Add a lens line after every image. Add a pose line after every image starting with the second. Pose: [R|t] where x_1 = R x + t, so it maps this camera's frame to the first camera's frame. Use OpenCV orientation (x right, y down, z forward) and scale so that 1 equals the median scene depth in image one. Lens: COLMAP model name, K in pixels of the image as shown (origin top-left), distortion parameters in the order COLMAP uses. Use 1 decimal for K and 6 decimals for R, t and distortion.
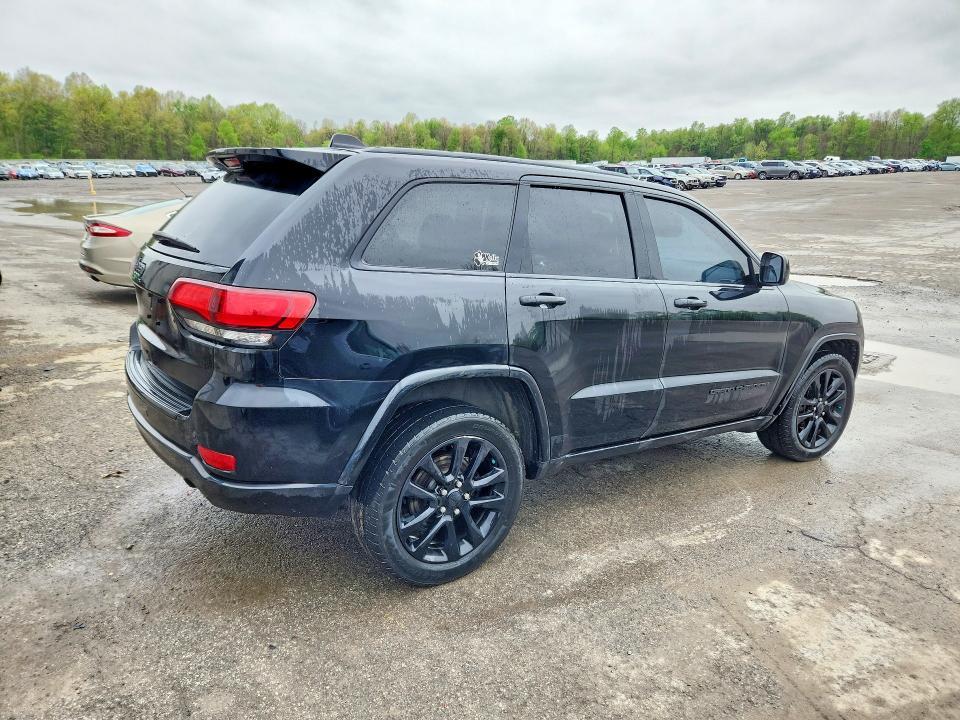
lens RADIAL K [[682.4, 0, 474.3], [0, 682.4, 352.9], [0, 0, 1]] dist [0.058308, -0.059624]
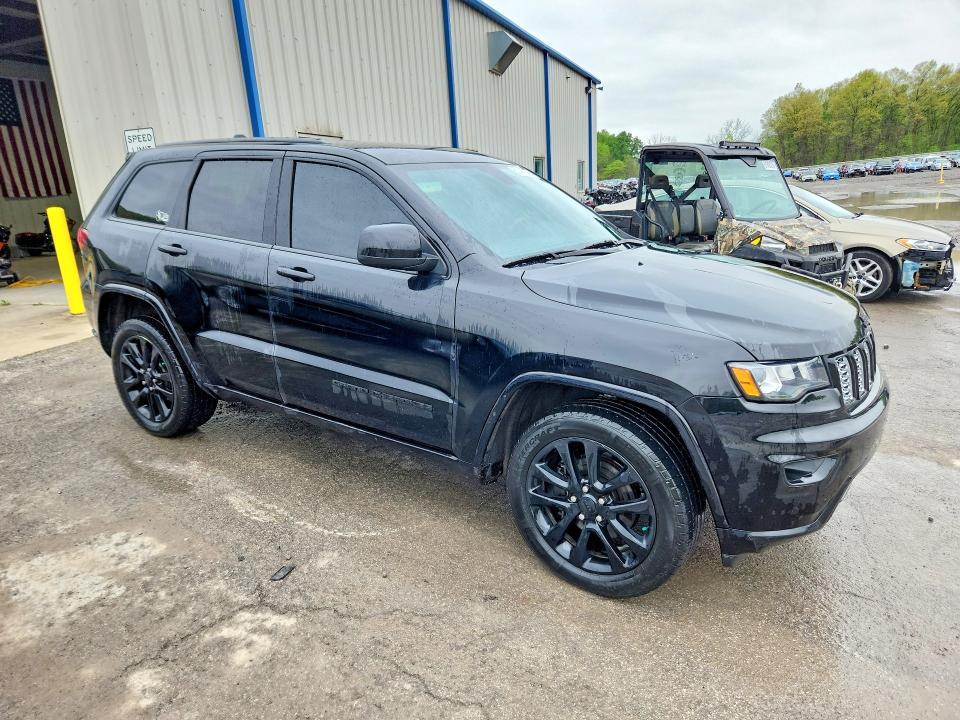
lens RADIAL K [[682.4, 0, 474.3], [0, 682.4, 352.9], [0, 0, 1]] dist [0.058308, -0.059624]
pose [[0.339987, 0.192530, -0.920511, 1.544931], [-0.185985, 0.973252, 0.134869, -0.169667], [0.921856, 0.125347, 0.366701, 1.074399]]
